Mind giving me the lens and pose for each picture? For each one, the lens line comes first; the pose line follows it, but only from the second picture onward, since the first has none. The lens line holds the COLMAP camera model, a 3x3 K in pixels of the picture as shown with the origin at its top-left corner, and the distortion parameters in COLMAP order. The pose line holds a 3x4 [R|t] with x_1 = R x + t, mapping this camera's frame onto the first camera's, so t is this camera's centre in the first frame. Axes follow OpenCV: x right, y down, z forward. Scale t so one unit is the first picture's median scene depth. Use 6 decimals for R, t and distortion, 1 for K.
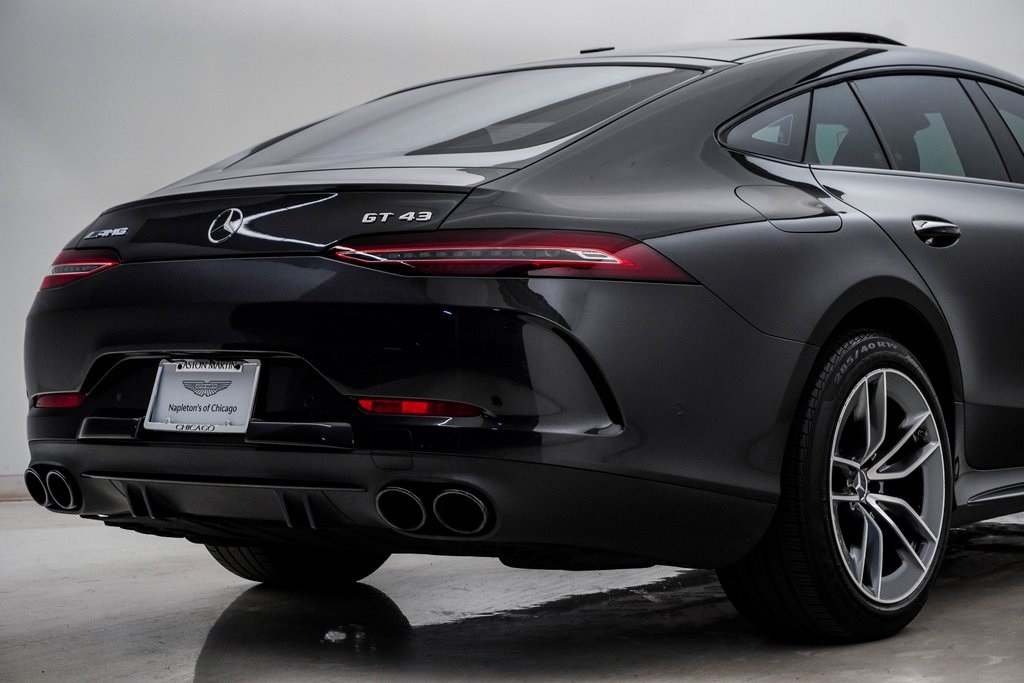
lens RADIAL K [[2188.3, 0, 512.6], [0, 2188.3, 338.6], [0, 0, 1]] dist [0.031618, 0.000000]
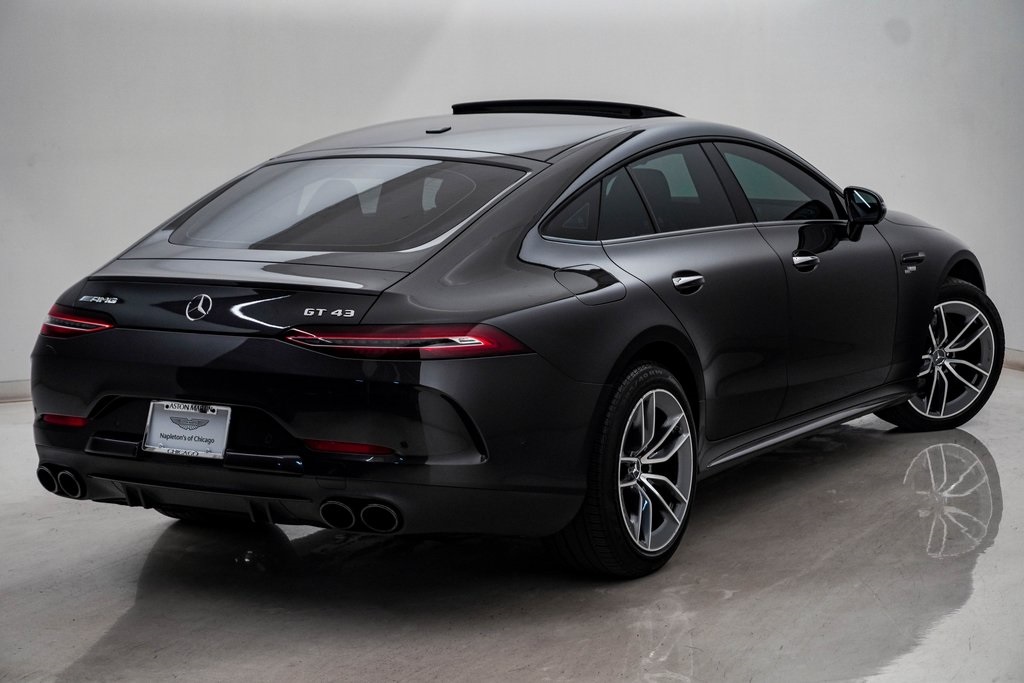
lens RADIAL K [[2188.3, 0, 512.4], [0, 2188.3, 350.6], [0, 0, 1]] dist [0.031618, 0.000000]
pose [[0.990906, -0.015119, 0.133701, -0.121455], [-0.000709, 0.993067, 0.117548, -0.192576], [-0.134551, -0.116574, 0.984026, -0.424761]]
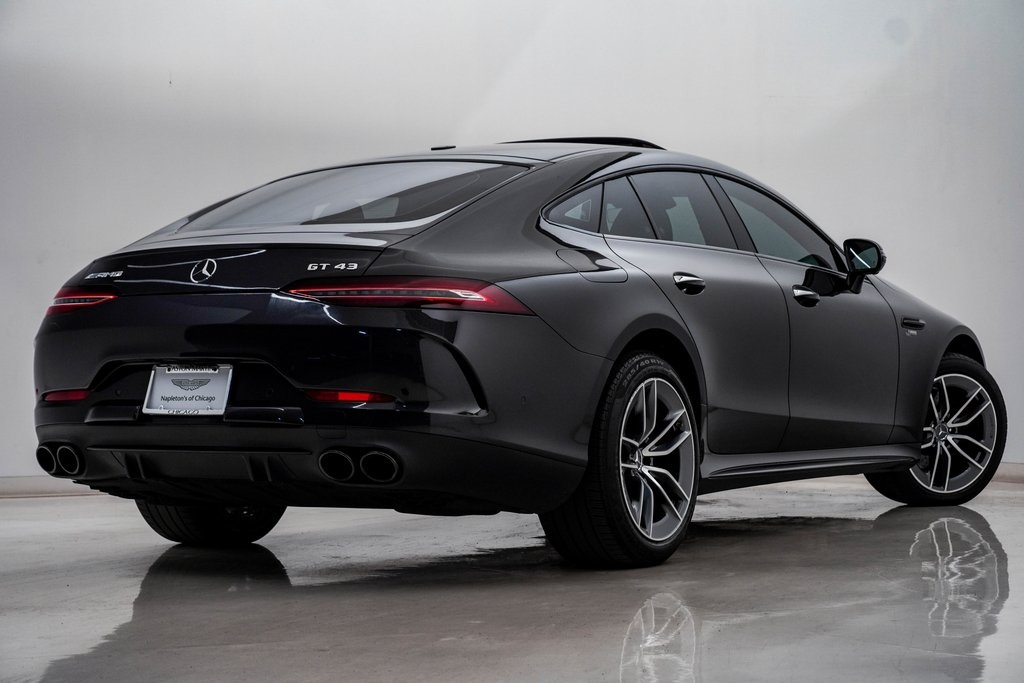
lens RADIAL K [[2188.3, 0, 506.9], [0, 2188.3, 341.5], [0, 0, 1]] dist [0.031618, 0.000000]
pose [[0.991463, 0.012162, 0.129819, -0.121260], [-0.008873, 0.999625, -0.025889, 0.029682], [-0.130085, 0.024516, 0.991200, -0.440054]]
